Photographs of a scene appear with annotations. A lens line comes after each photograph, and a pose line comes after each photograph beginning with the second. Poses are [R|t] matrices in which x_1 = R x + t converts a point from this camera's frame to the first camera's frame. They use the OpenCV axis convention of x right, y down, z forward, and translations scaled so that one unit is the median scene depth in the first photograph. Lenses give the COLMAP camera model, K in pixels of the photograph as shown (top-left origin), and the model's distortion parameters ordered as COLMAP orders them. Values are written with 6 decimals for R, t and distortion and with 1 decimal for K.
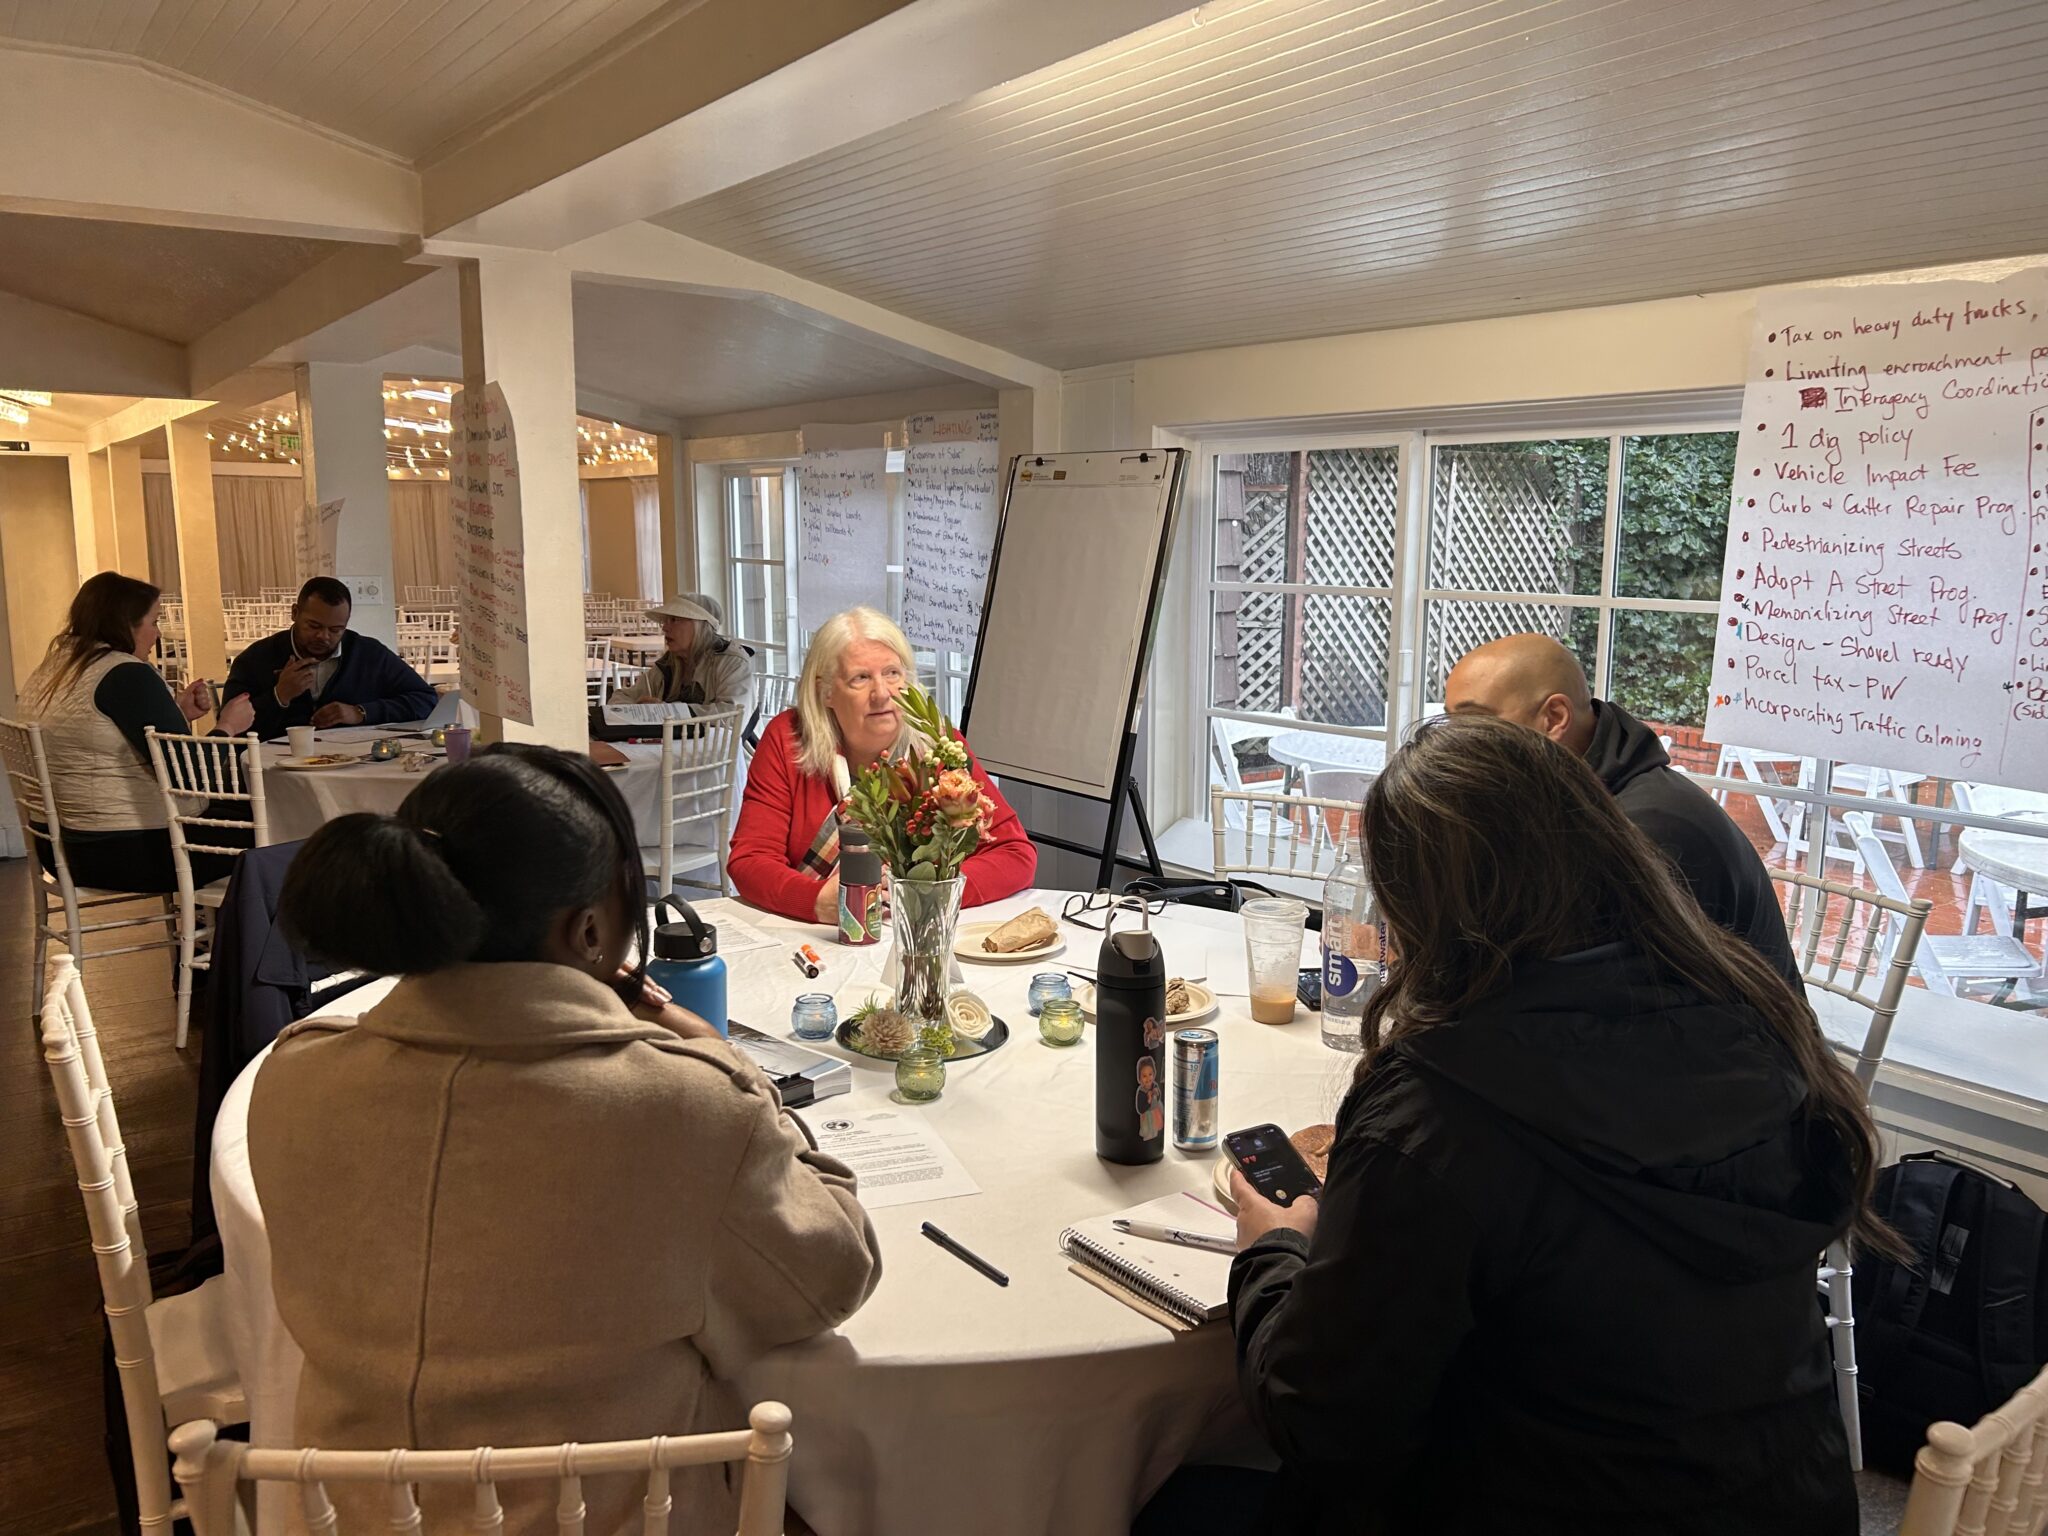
lens RADIAL K [[1528.9, 0, 1026.4], [0, 1528.9, 781.6], [0, 0, 1]] dist [0.048611, -0.041048]
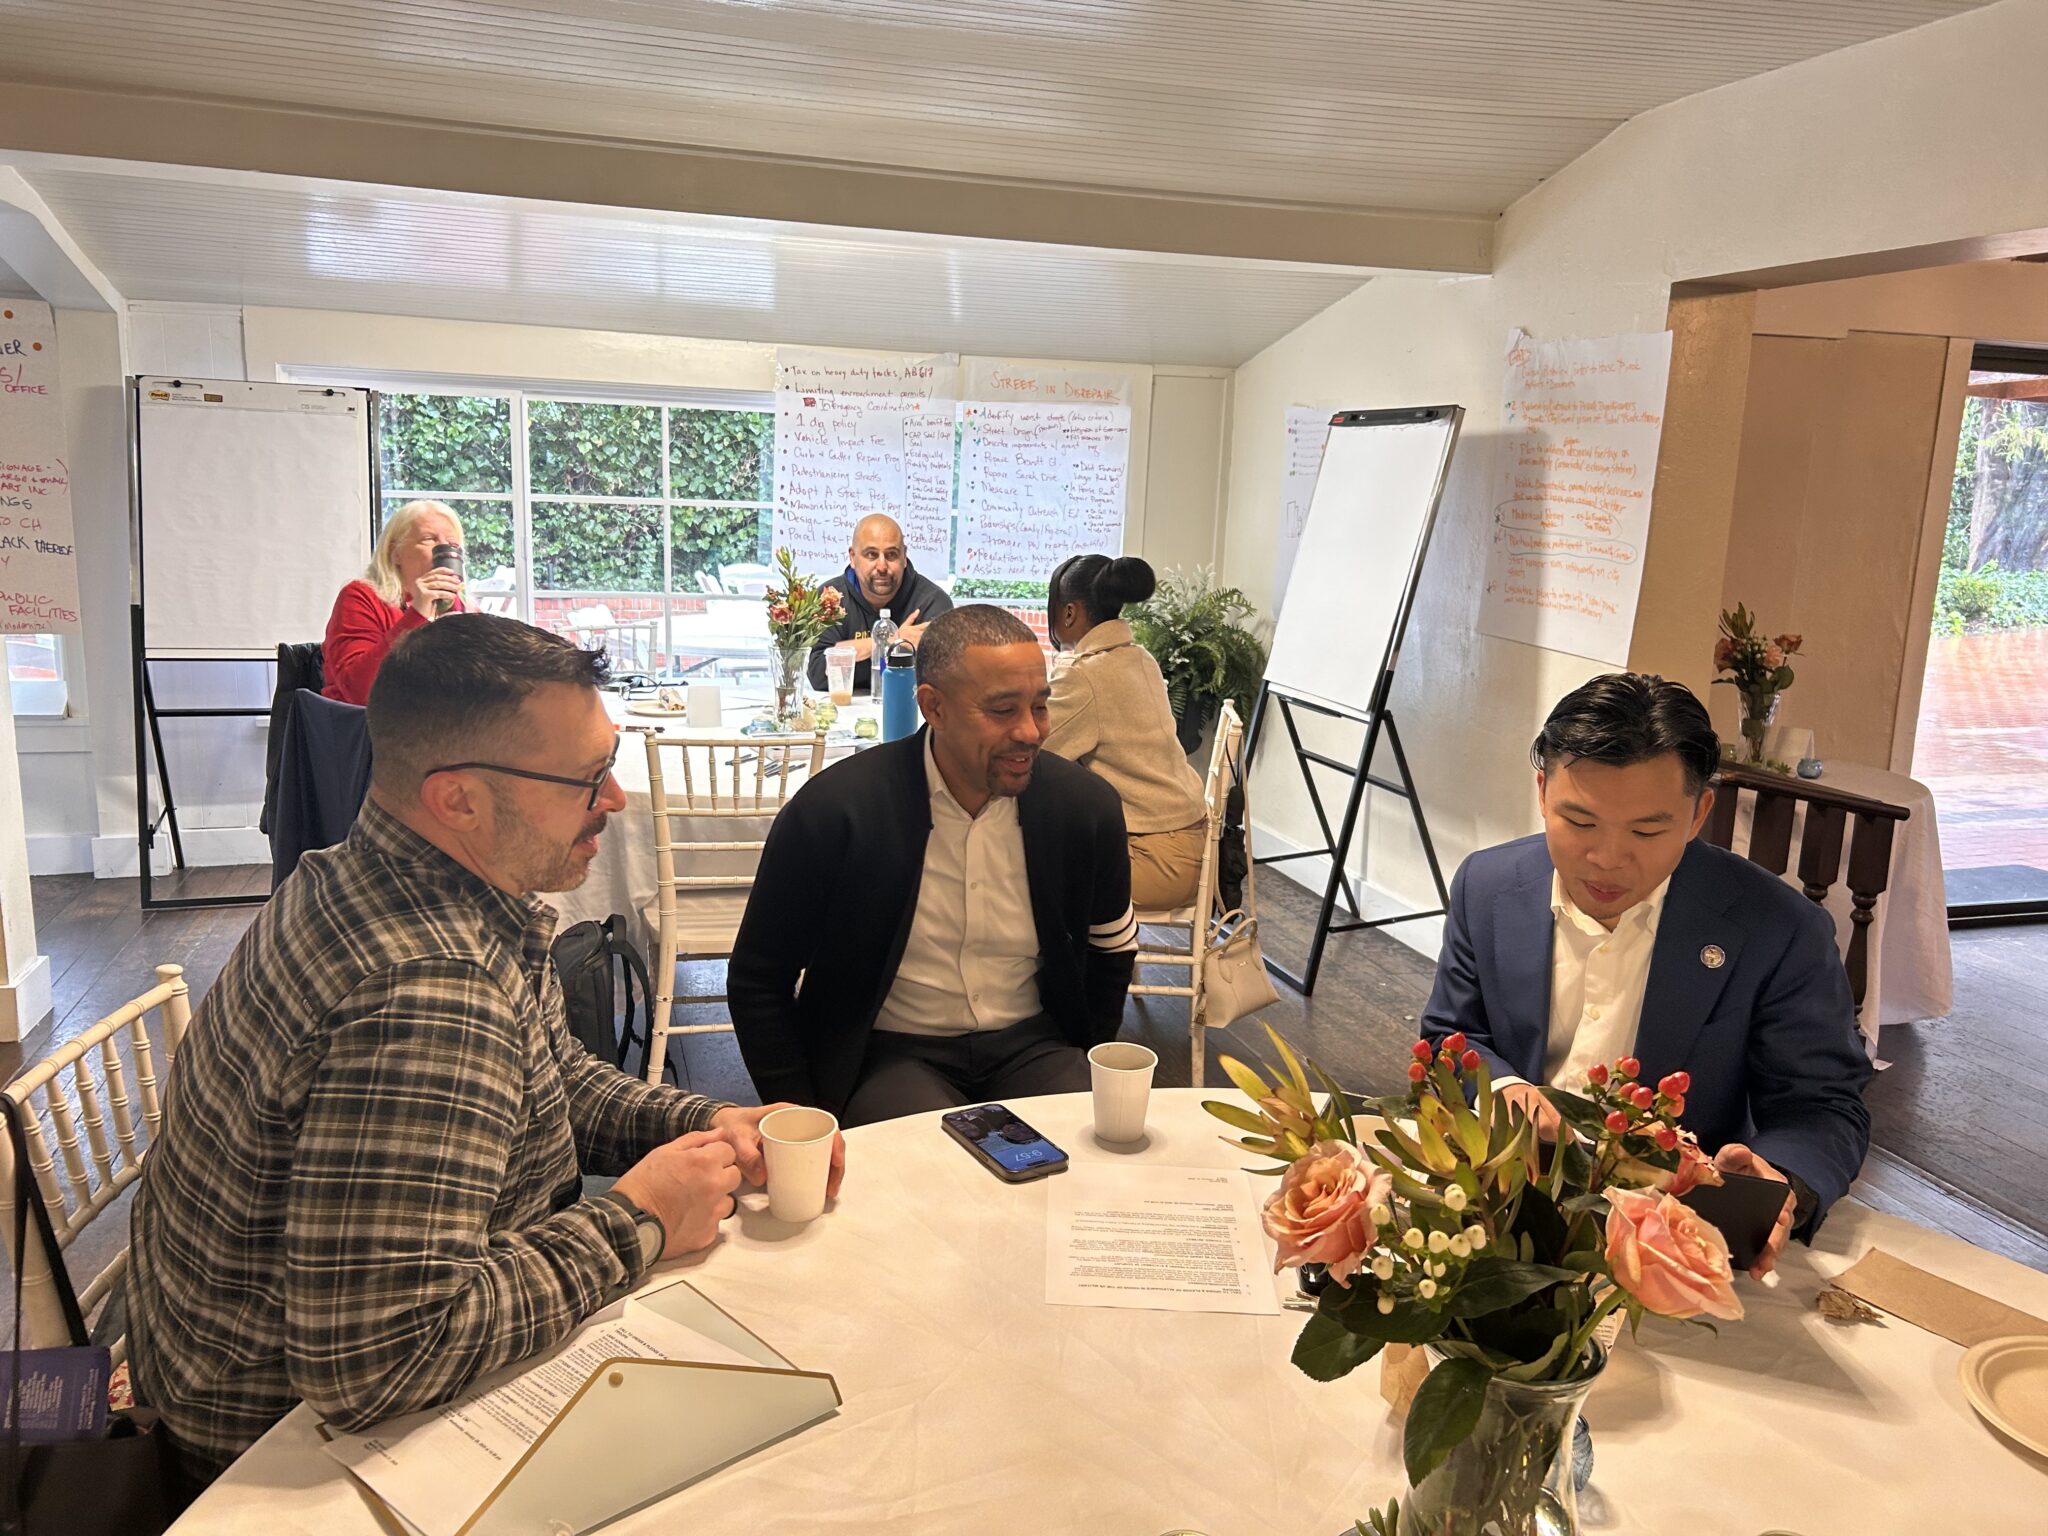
lens RADIAL K [[1528.9, 0, 1026.6], [0, 1528.9, 774.8], [0, 0, 1]] dist [0.048611, -0.041048]
pose [[0.316877, -0.185812, 0.930087, -1.420920], [0.120766, 0.980545, 0.154748, -0.040001], [-0.940747, 0.063287, 0.333152, 0.065285]]
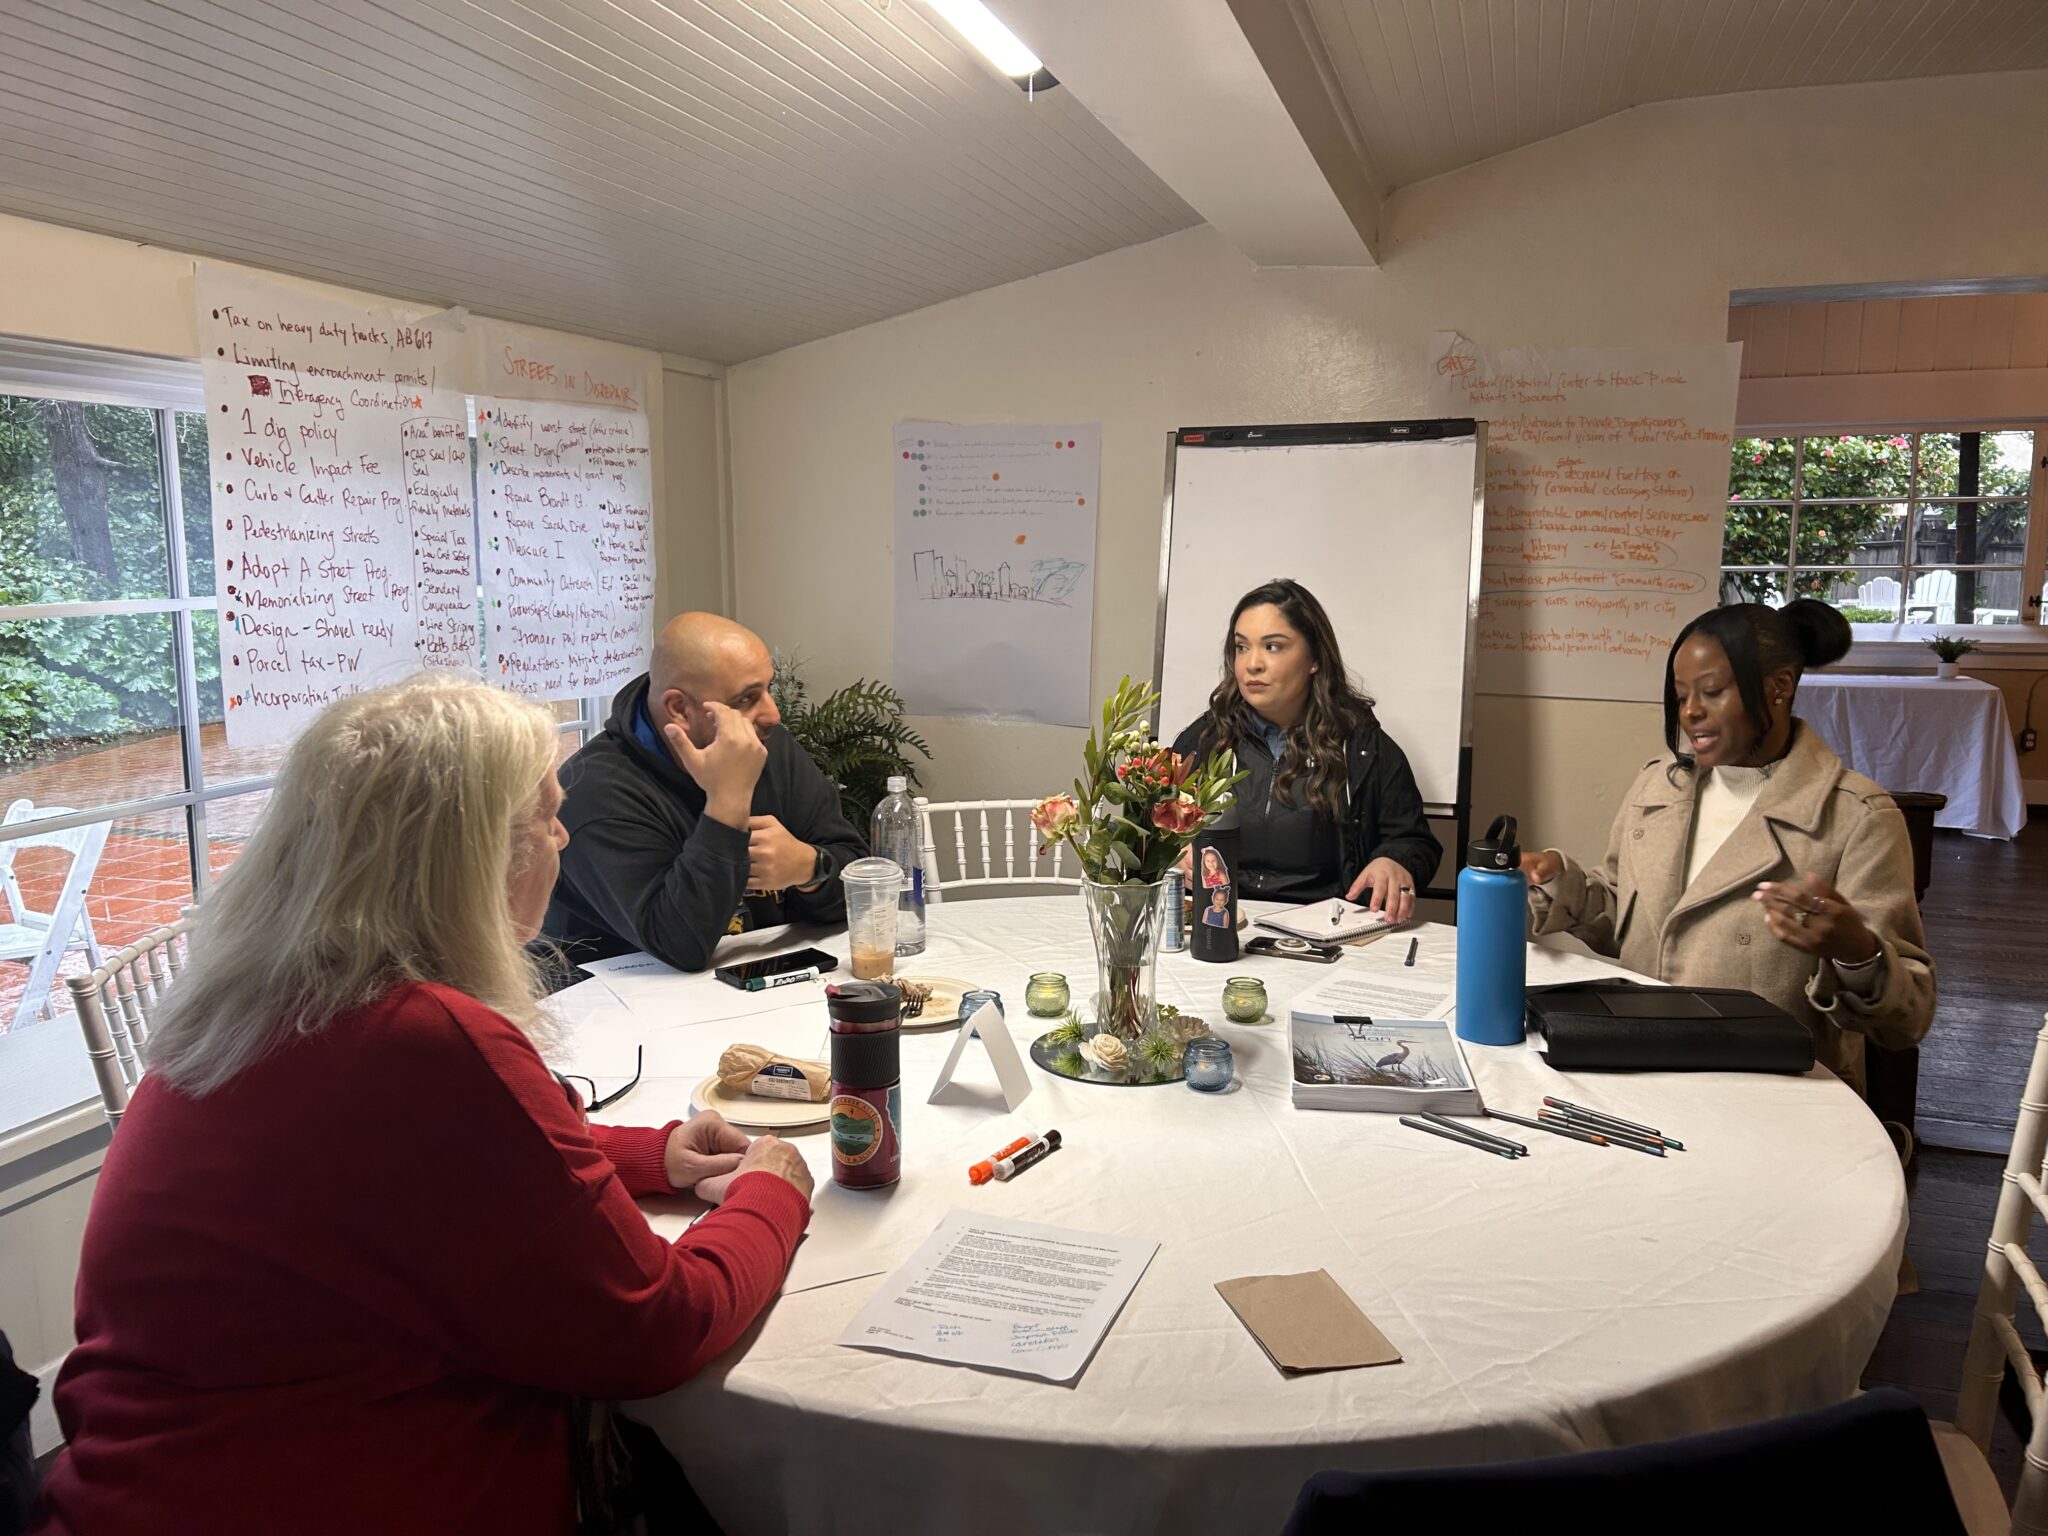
lens RADIAL K [[1528.9, 0, 1019.3], [0, 1528.9, 752.7], [0, 0, 1]] dist [0.048611, -0.041048]
pose [[-0.588865, -0.125926, 0.798361, -0.604978], [0.123426, 0.962191, 0.242805, -0.202115], [-0.798752, 0.241518, -0.551058, 1.215721]]
